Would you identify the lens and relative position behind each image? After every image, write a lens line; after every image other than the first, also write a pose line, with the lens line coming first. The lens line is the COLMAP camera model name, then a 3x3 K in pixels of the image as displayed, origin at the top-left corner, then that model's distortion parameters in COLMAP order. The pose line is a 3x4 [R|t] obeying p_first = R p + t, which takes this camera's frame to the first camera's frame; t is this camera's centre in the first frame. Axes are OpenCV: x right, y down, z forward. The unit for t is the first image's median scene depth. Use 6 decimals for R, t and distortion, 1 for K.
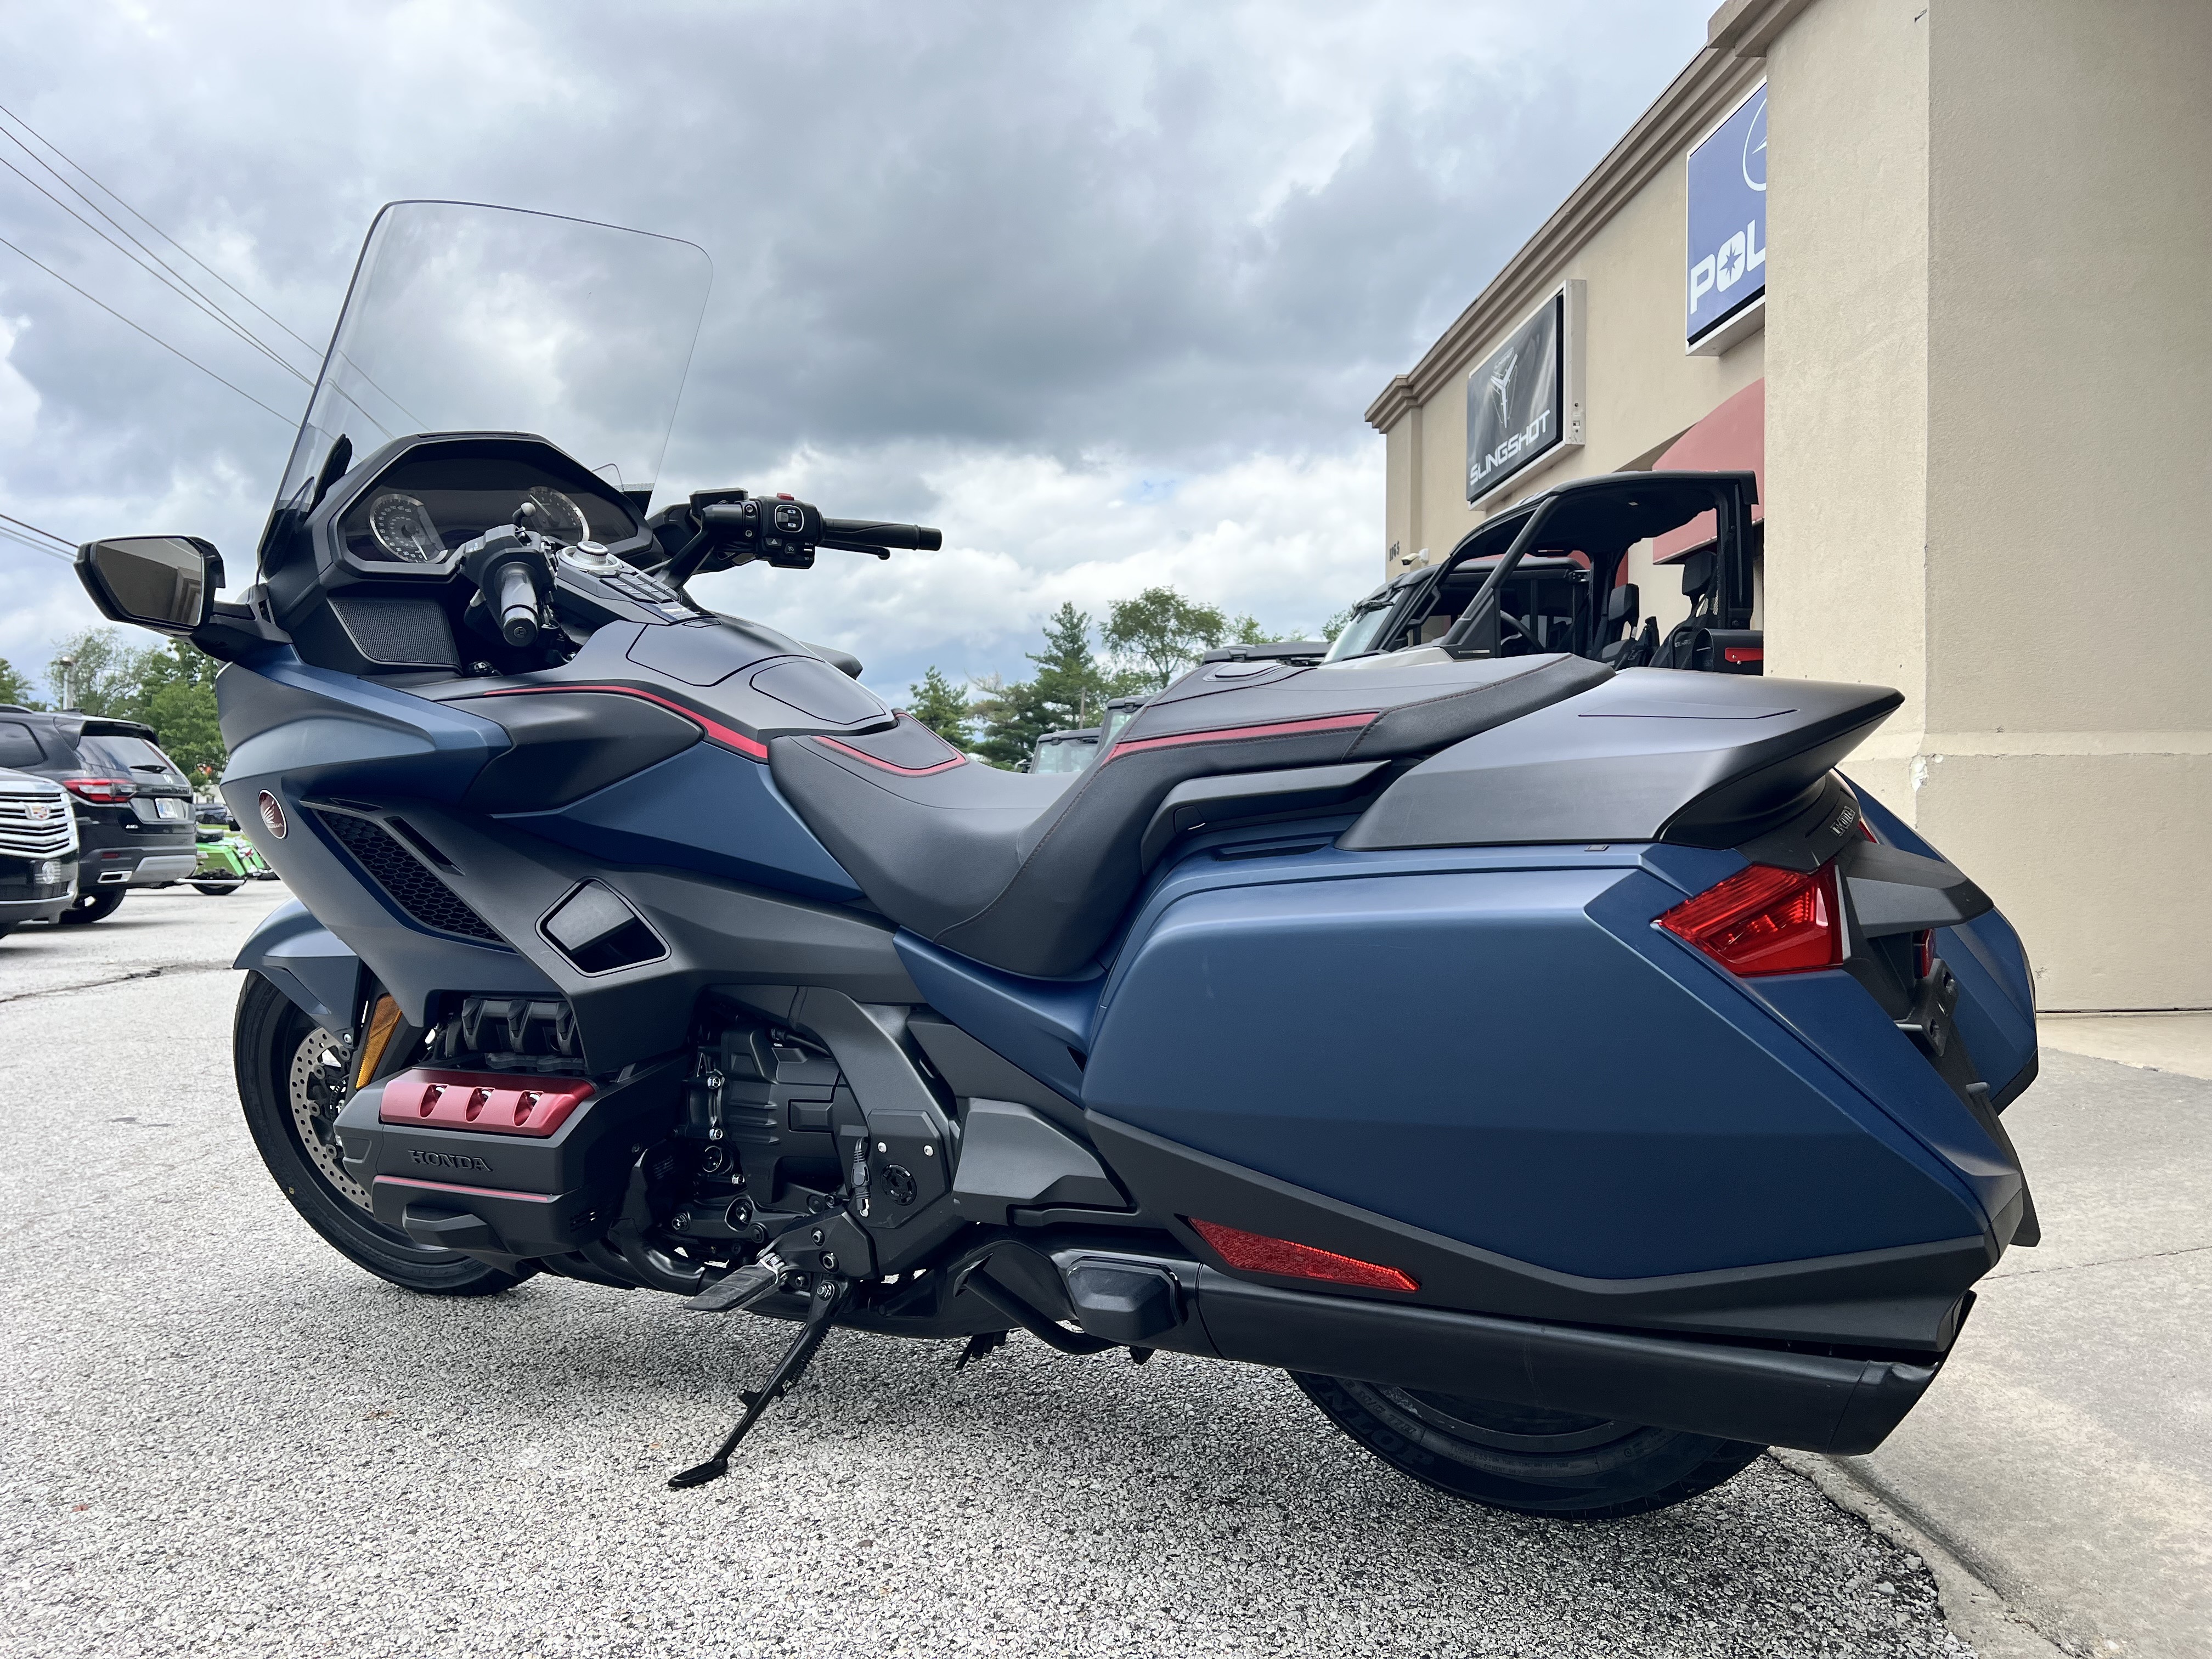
lens RADIAL K [[1669.5, 0, 1114.0], [0, 1669.5, 825.7], [0, 0, 1]] dist [0.051435, -0.046801]
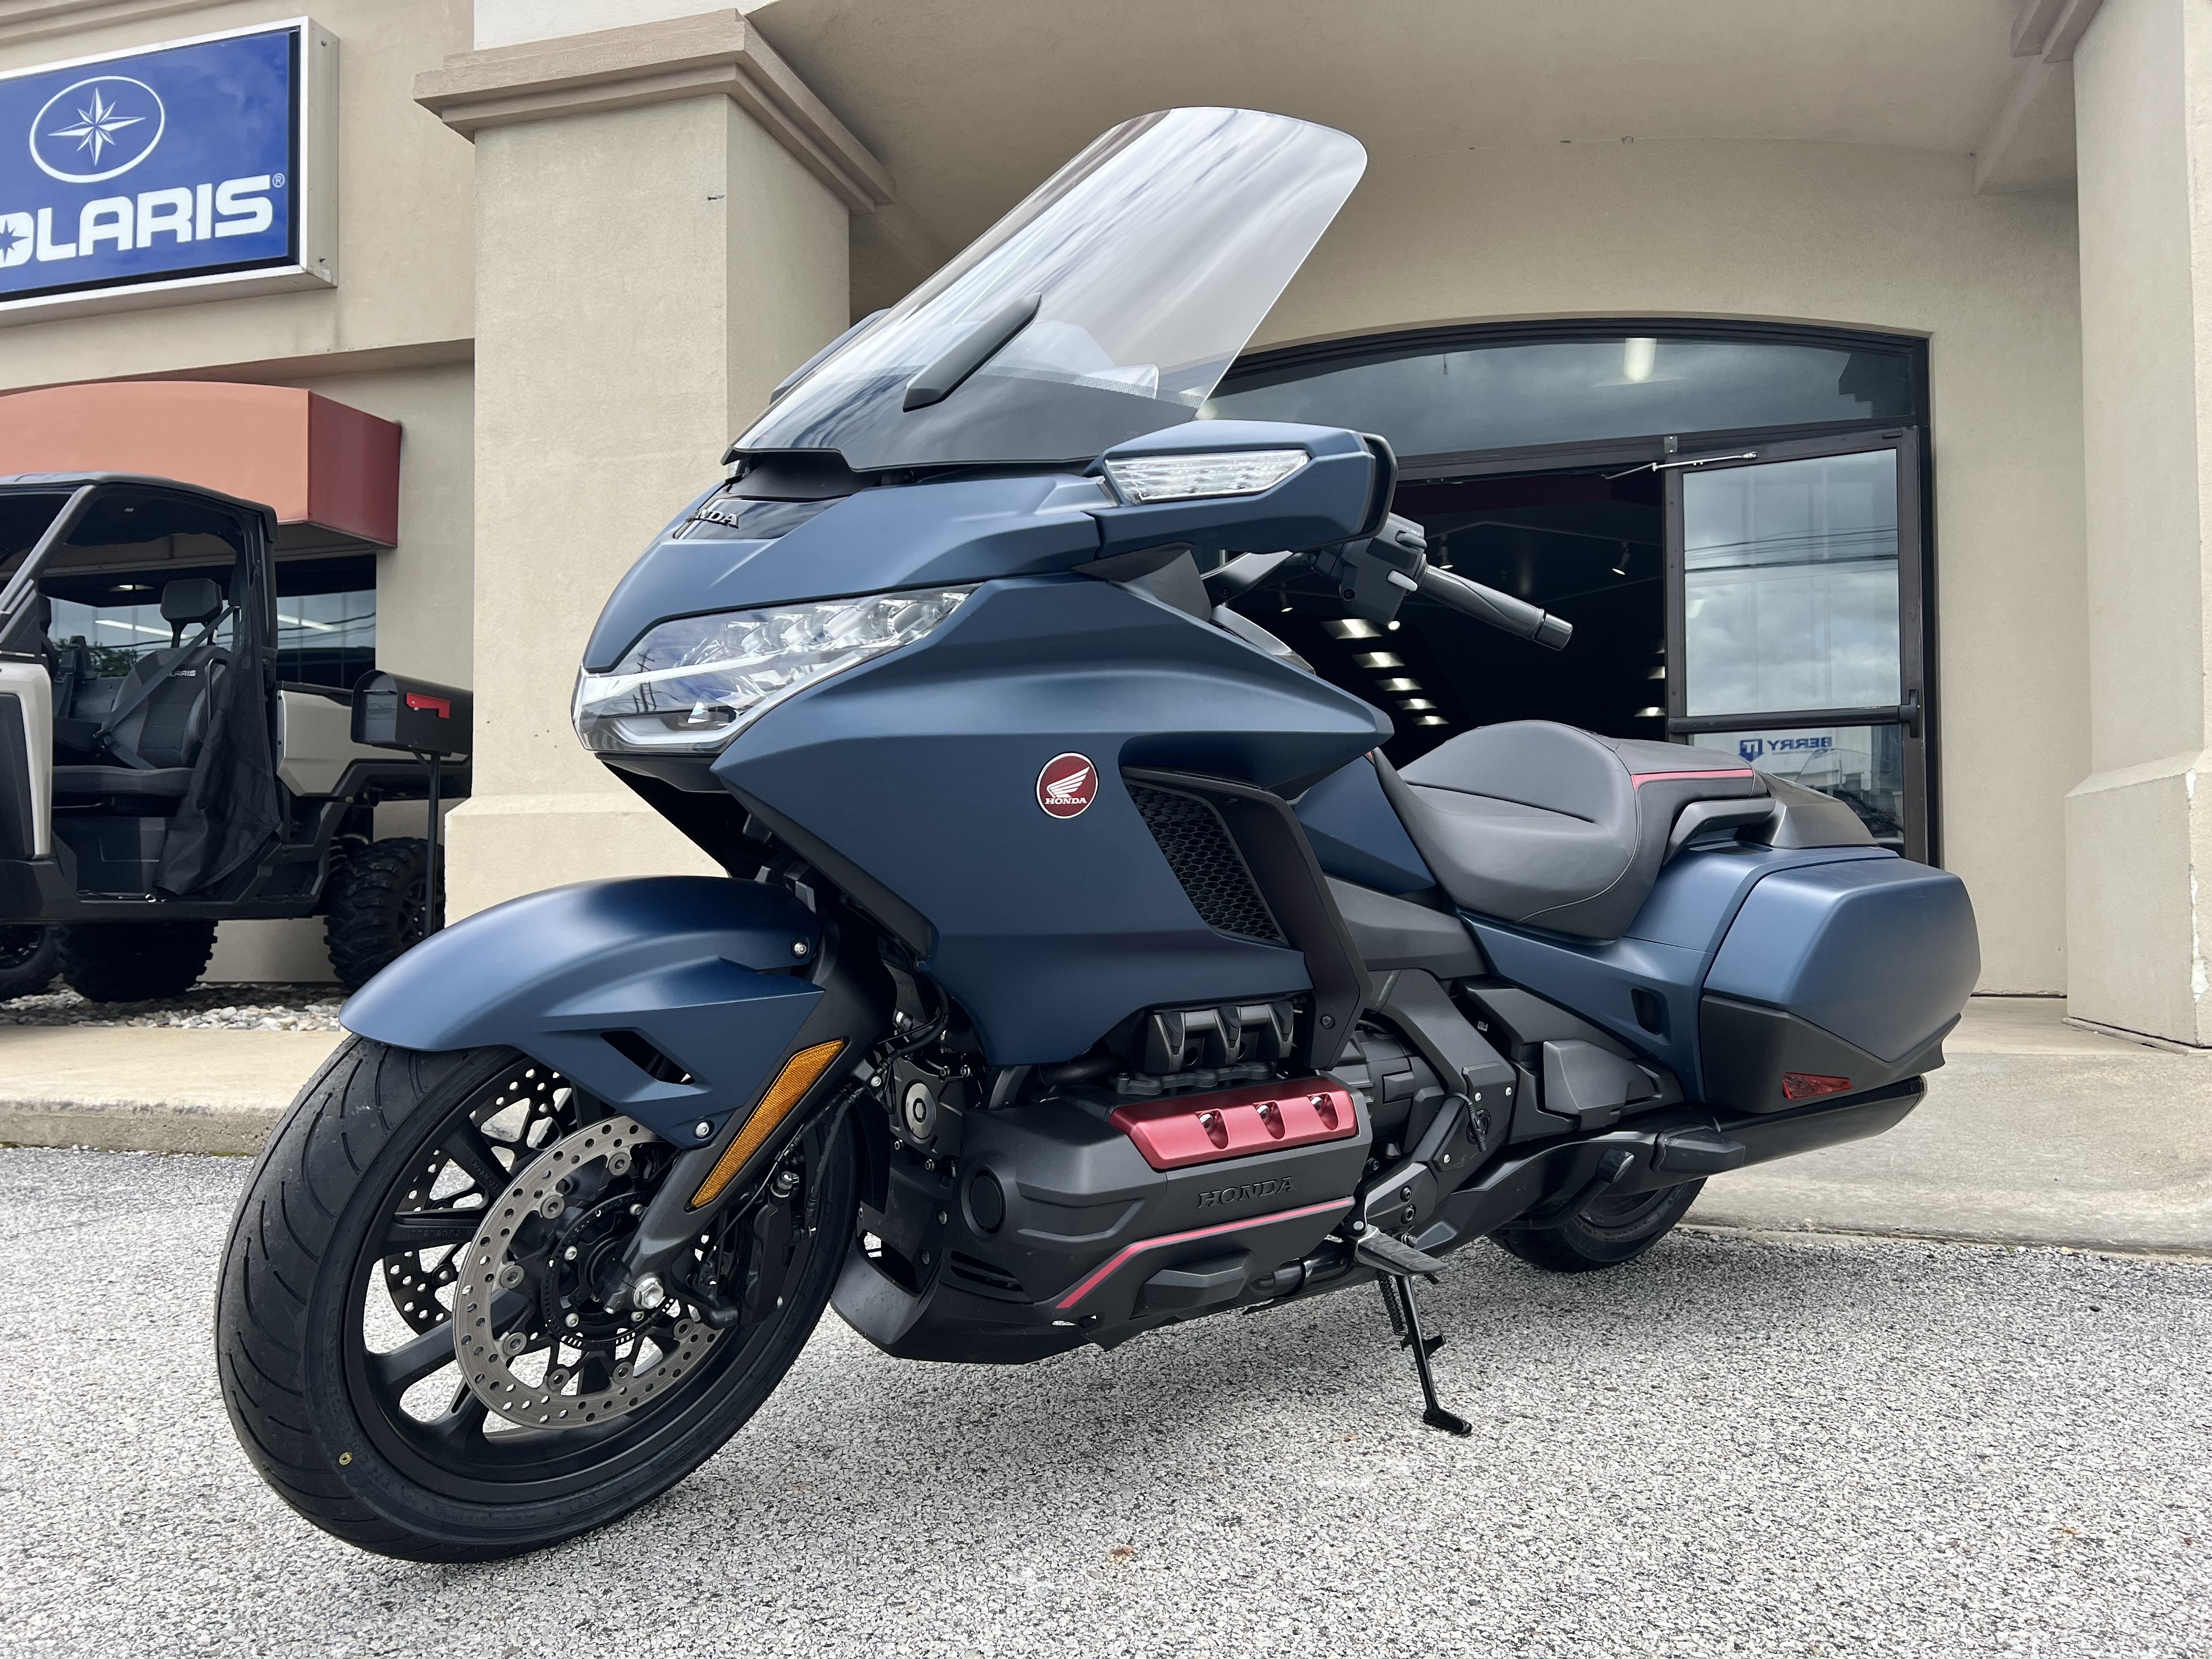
lens RADIAL K [[1673.5, 0, 1107.6], [0, 1673.5, 832.2], [0, 0, 1]] dist [0.049863, -0.045431]
pose [[0.339324, 0.036777, 0.939950, -0.542932], [-0.000901, 0.999248, -0.038772, 0.020090], [-0.940669, 0.012309, 0.339102, 0.336520]]
